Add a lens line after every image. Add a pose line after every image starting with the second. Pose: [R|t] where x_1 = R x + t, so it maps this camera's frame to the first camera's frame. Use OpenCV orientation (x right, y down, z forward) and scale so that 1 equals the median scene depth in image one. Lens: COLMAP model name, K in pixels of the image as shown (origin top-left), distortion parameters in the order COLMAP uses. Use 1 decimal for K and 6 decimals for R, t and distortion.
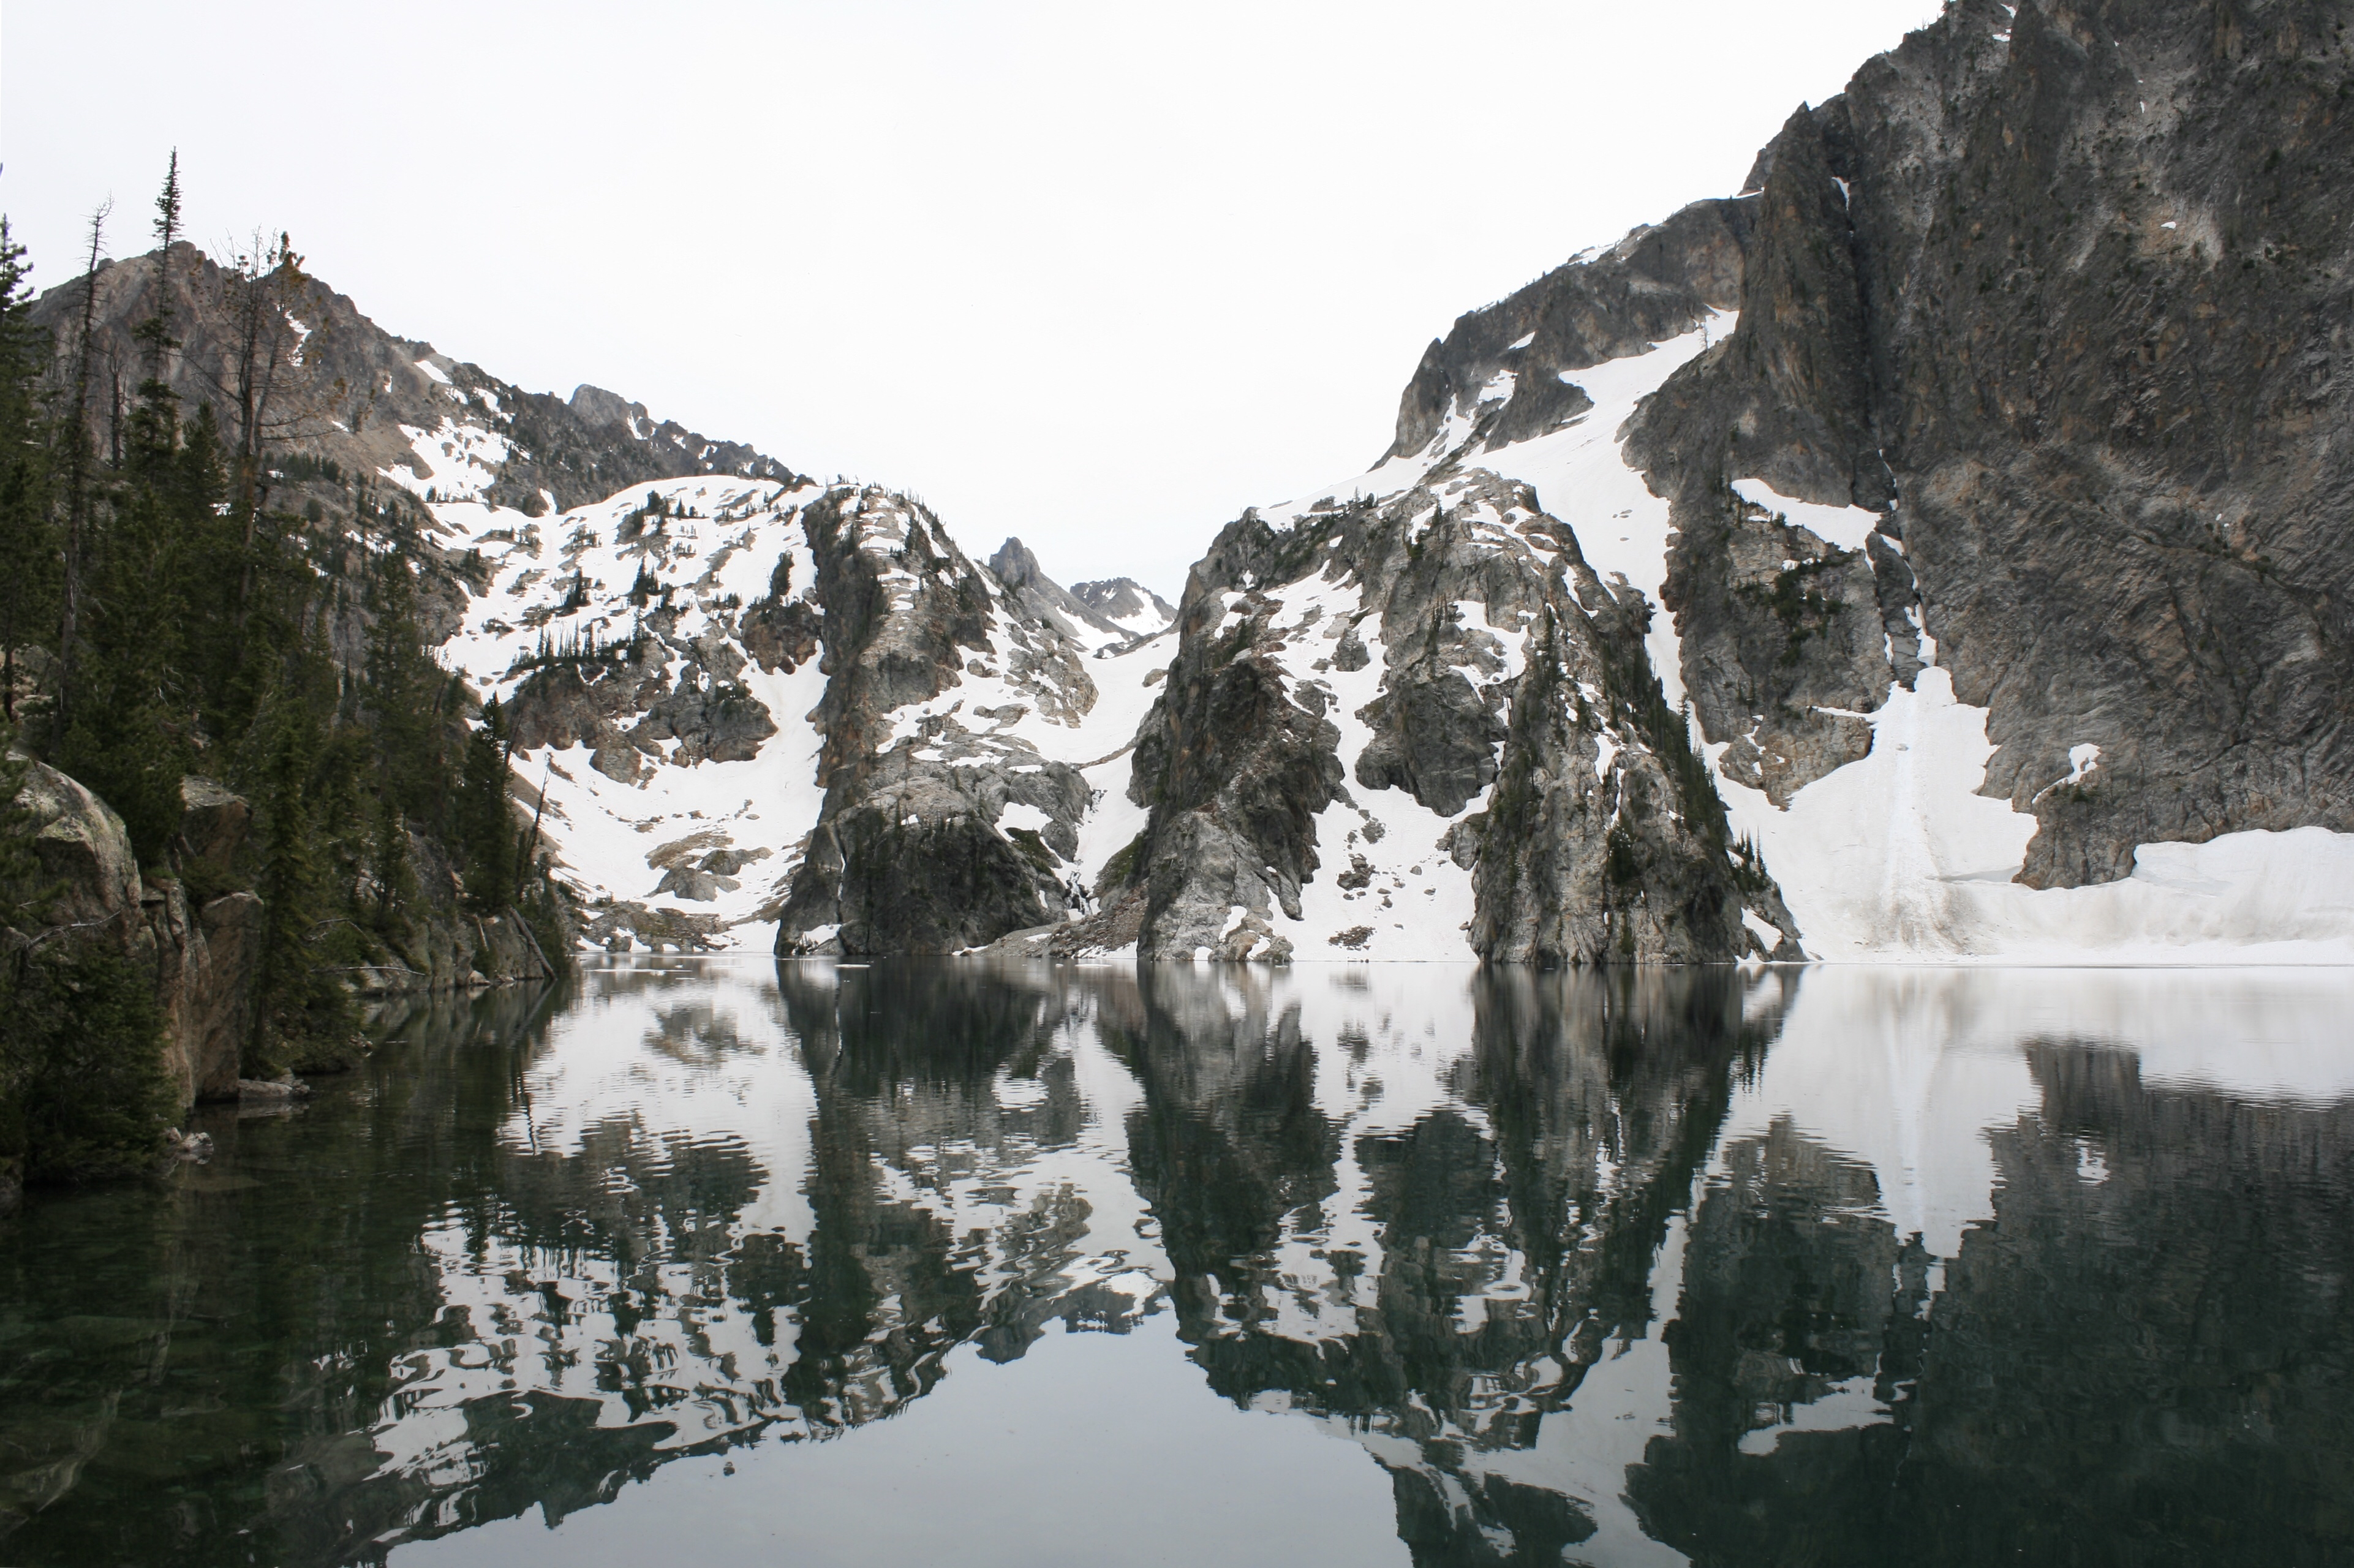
lens RADIAL K [[2028.7, 0, 1177.0], [0, 2028.7, 784.0], [0, 0, 1]] dist [-0.172853, 0.152407]
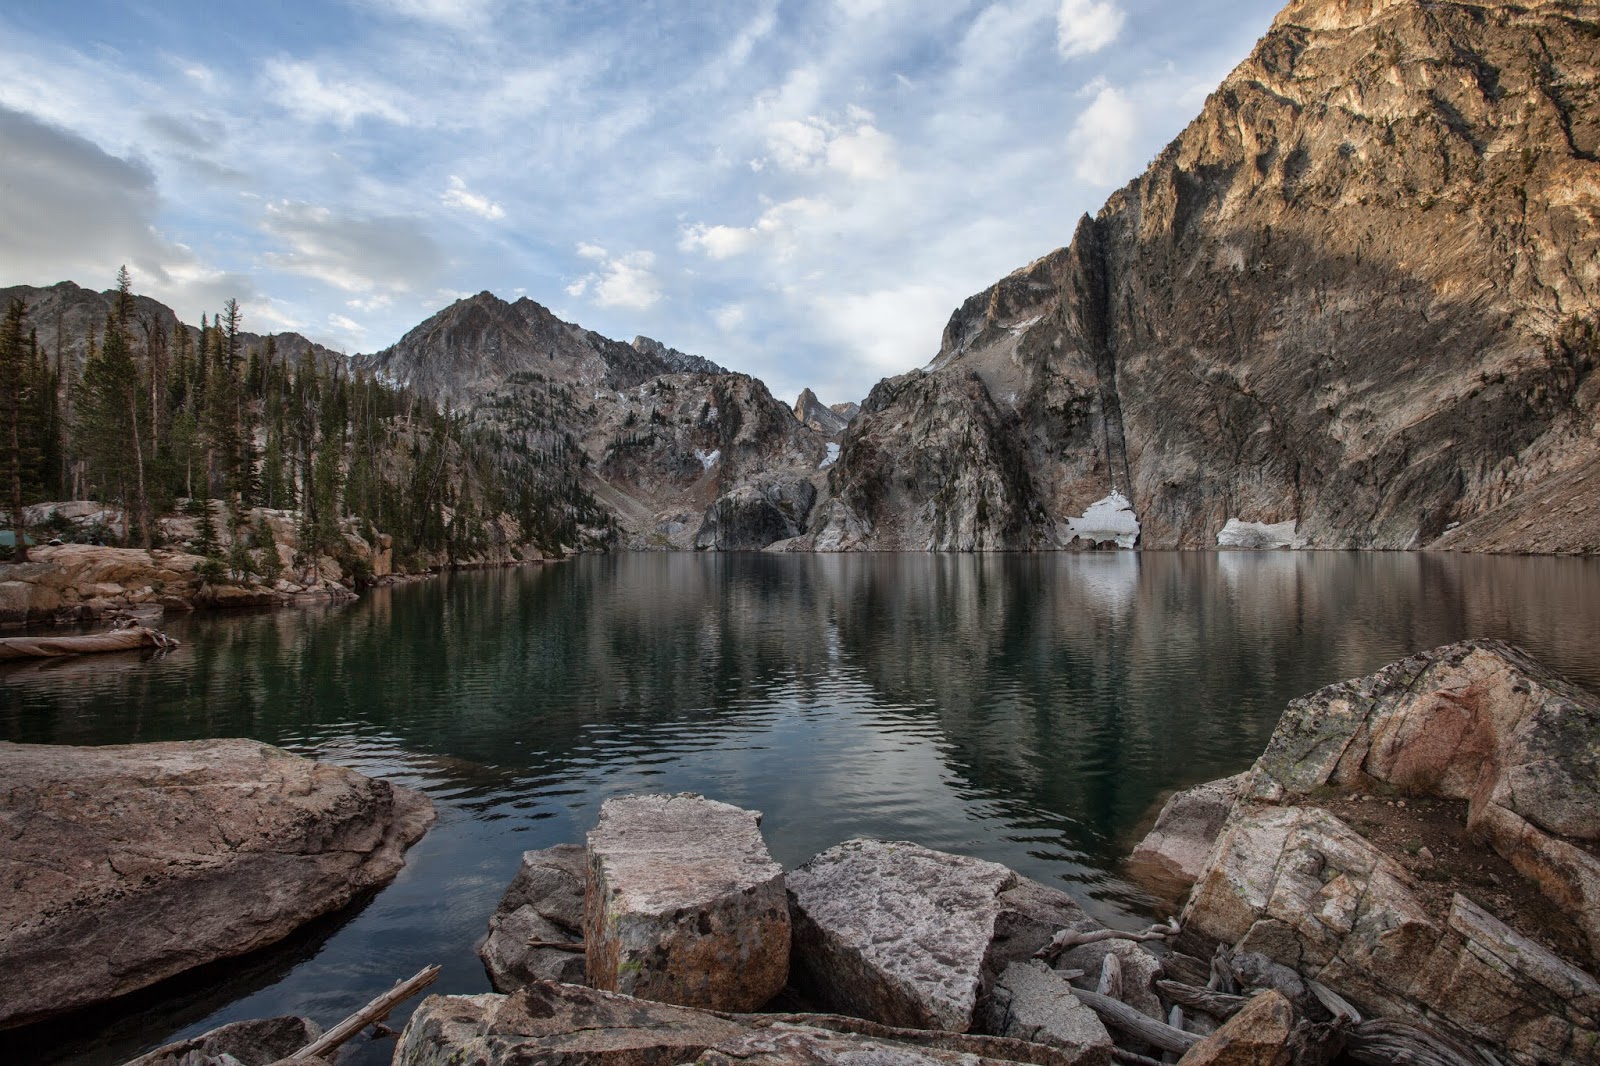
lens RADIAL K [[805.5, 0, 800.0], [0, 805.5, 533.0], [0, 0, 1]] dist [-0.057627, 0.026707]
pose [[0.992840, -0.014596, -0.118555, 0.077028], [0.022387, 0.997657, 0.064653, -0.009134], [0.117333, -0.066844, 0.990840, -0.096060]]
